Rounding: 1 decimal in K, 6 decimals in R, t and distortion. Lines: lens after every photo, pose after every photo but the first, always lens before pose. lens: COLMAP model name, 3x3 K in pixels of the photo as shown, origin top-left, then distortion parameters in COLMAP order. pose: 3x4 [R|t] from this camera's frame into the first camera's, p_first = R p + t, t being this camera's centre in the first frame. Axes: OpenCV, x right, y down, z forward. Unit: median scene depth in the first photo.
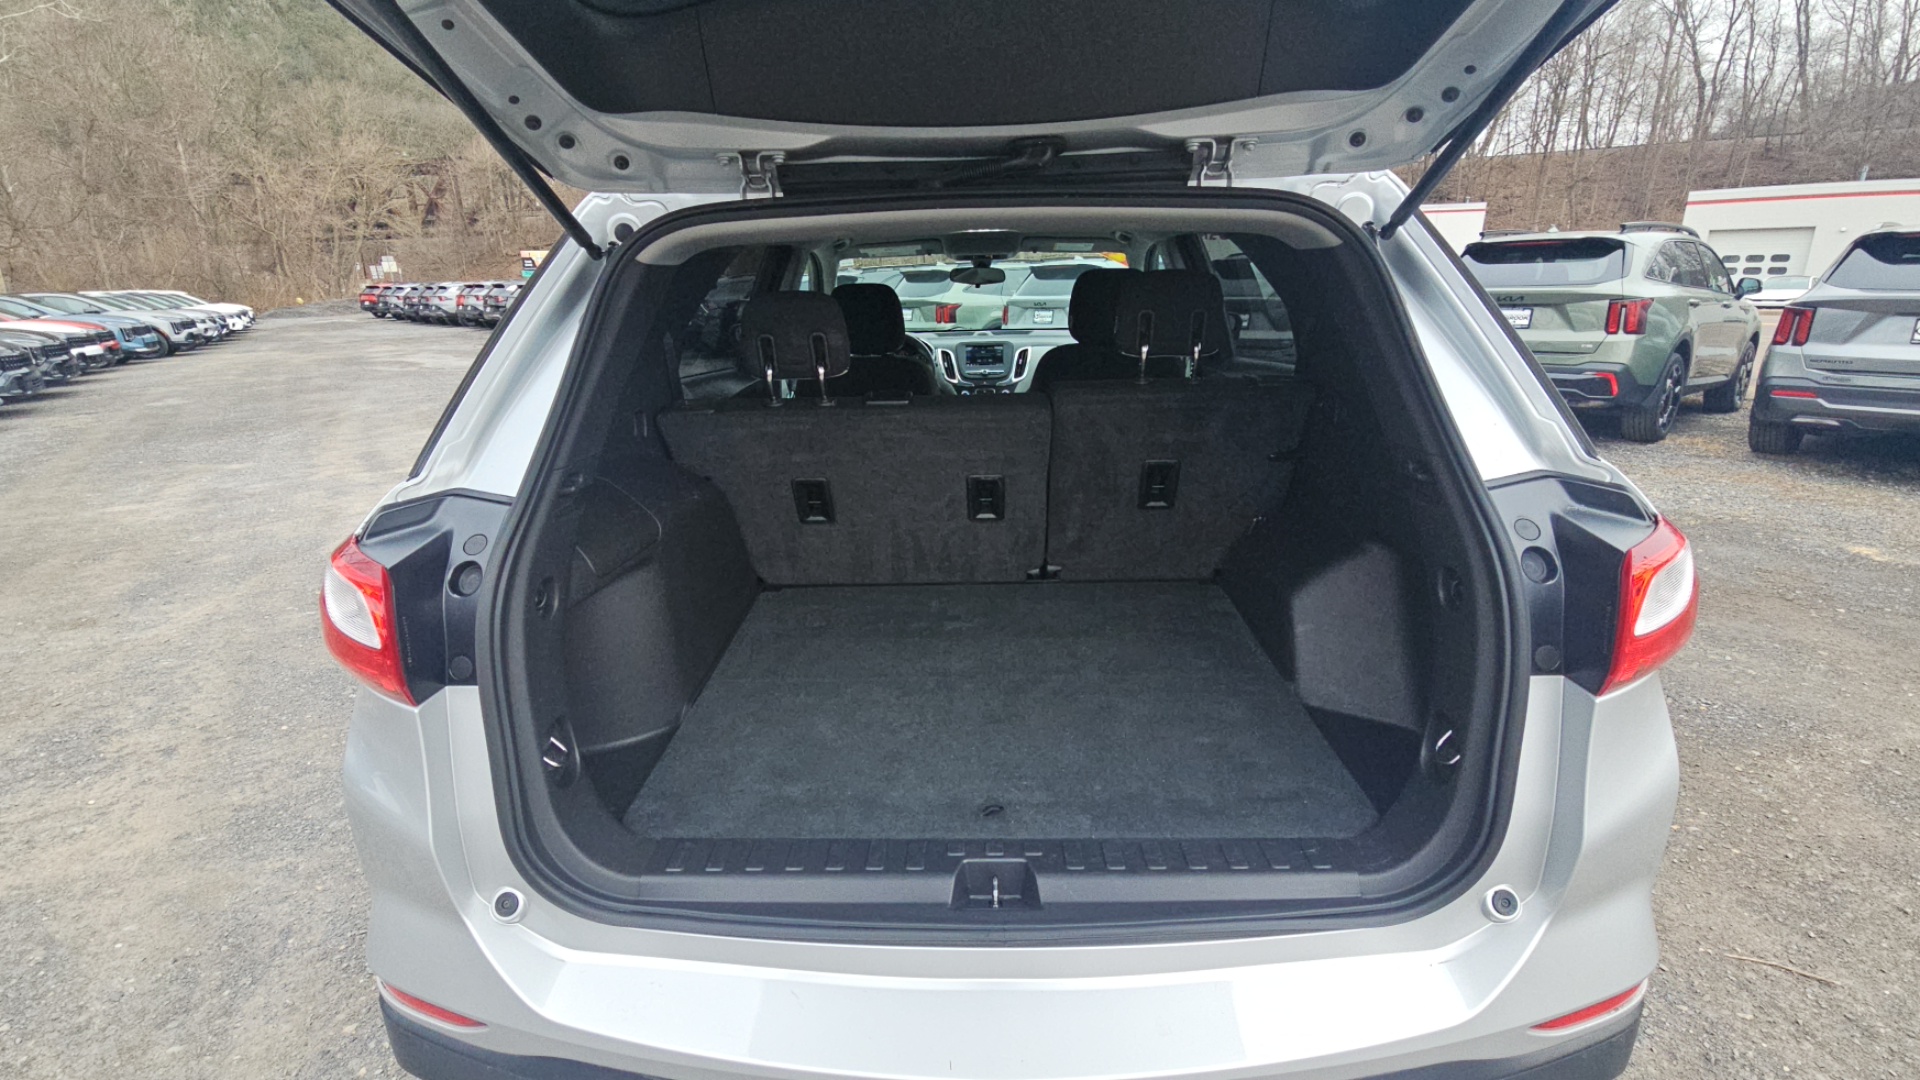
lens RADIAL K [[859.5, 0, 955.1], [0, 859.5, 540.4], [0, 0, 1]] dist [0.012845, -0.008076]
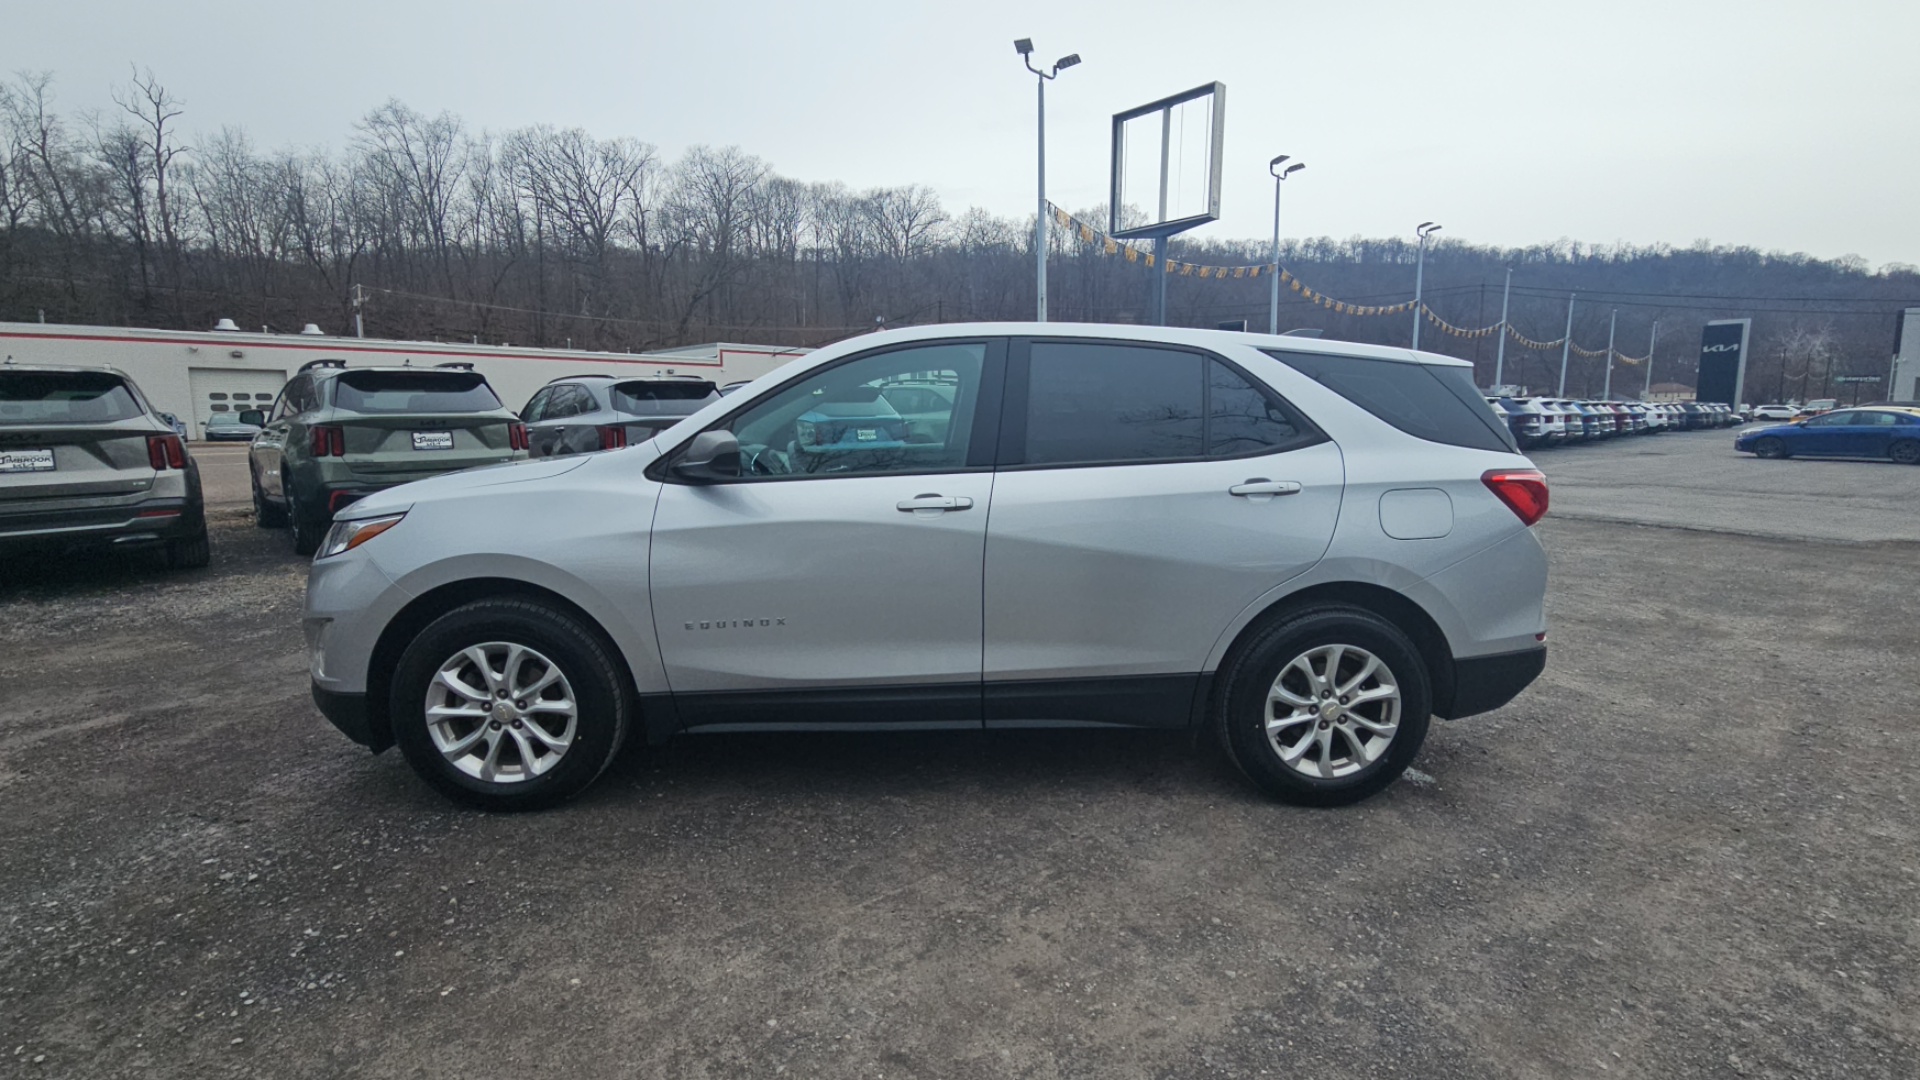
lens RADIAL K [[859.5, 0, 961.1], [0, 859.5, 535.0], [0, 0, 1]] dist [0.012845, -0.008076]
pose [[-0.084292, -0.131025, 0.987789, -0.130603], [0.286679, 0.946215, 0.149974, -0.034776], [-0.954311, 0.295820, -0.042196, 0.127370]]
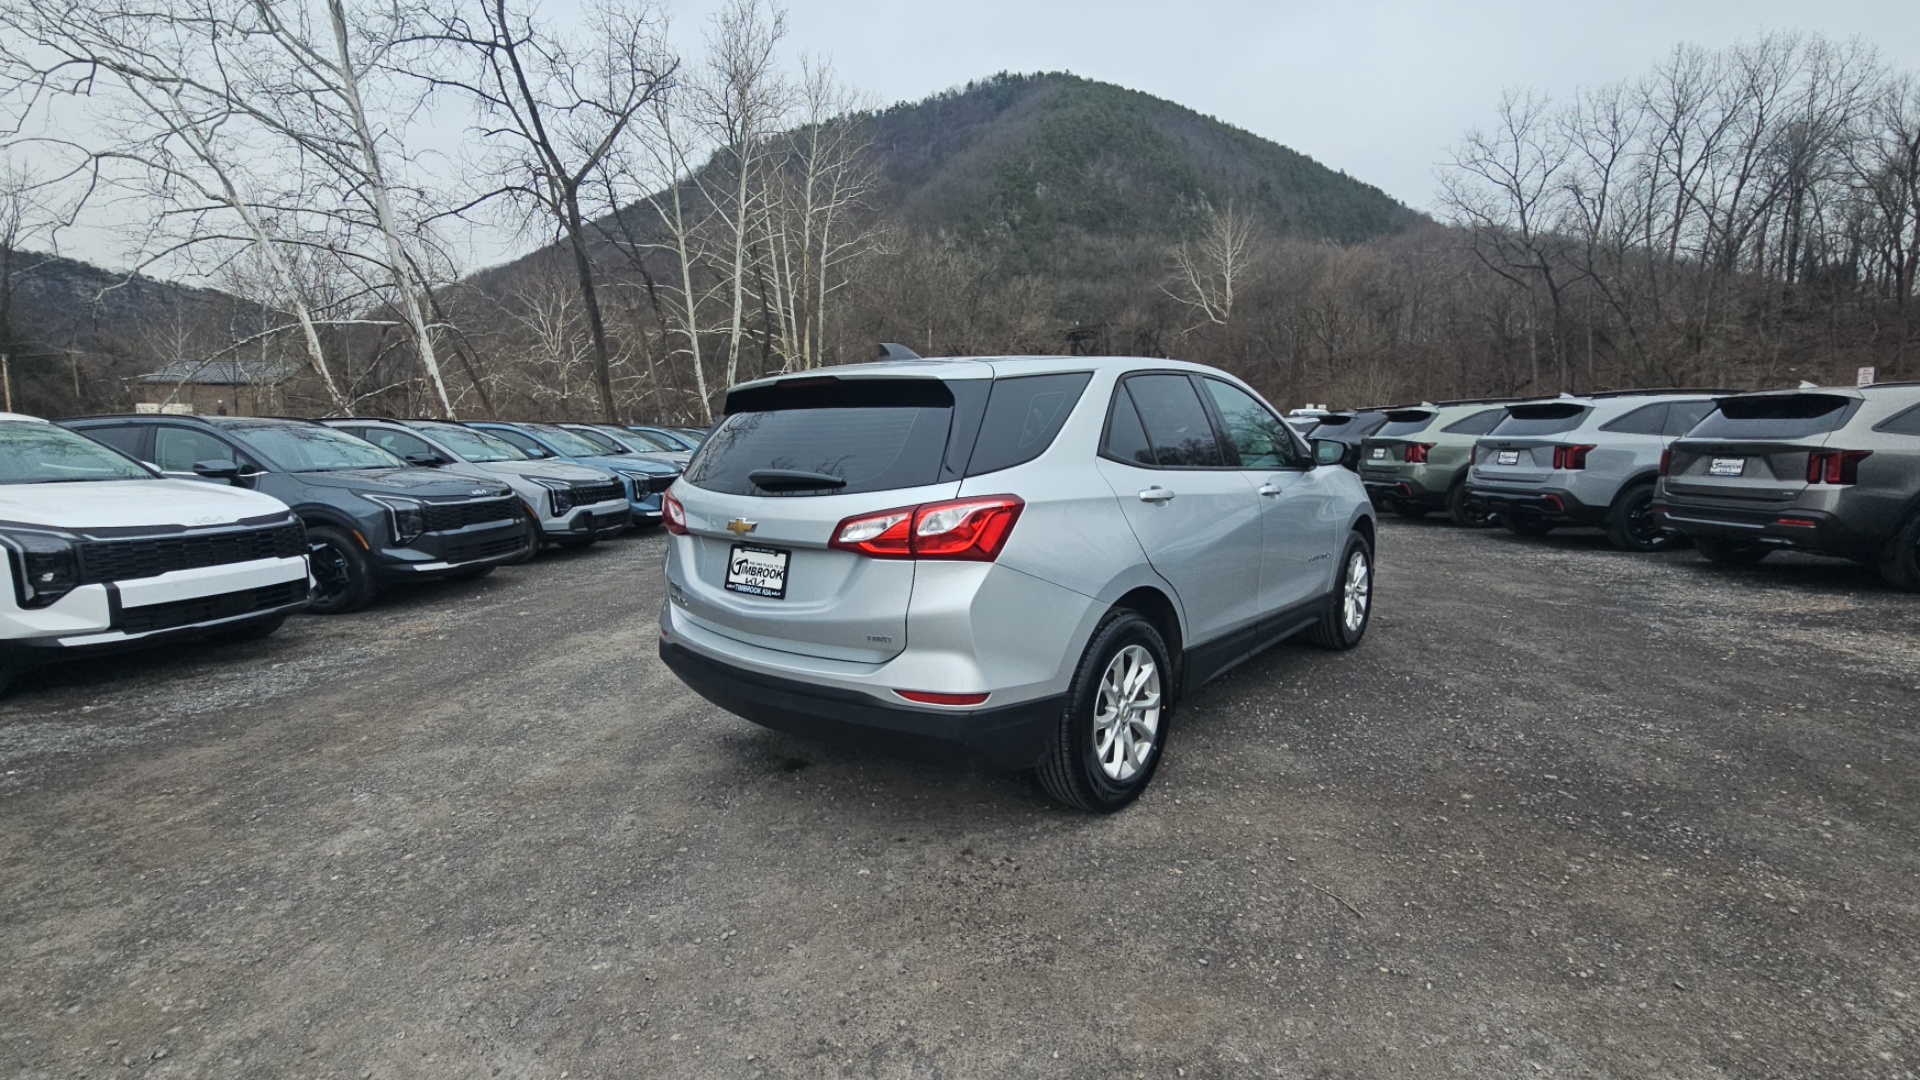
lens RADIAL K [[859.5, 0, 956.6], [0, 859.5, 537.0], [0, 0, 1]] dist [0.012845, -0.008076]
pose [[0.781556, 0.086446, -0.617817, 0.086907], [-0.184578, 0.978054, -0.096646, 0.007466], [0.595904, 0.189570, 0.780360, -0.024020]]
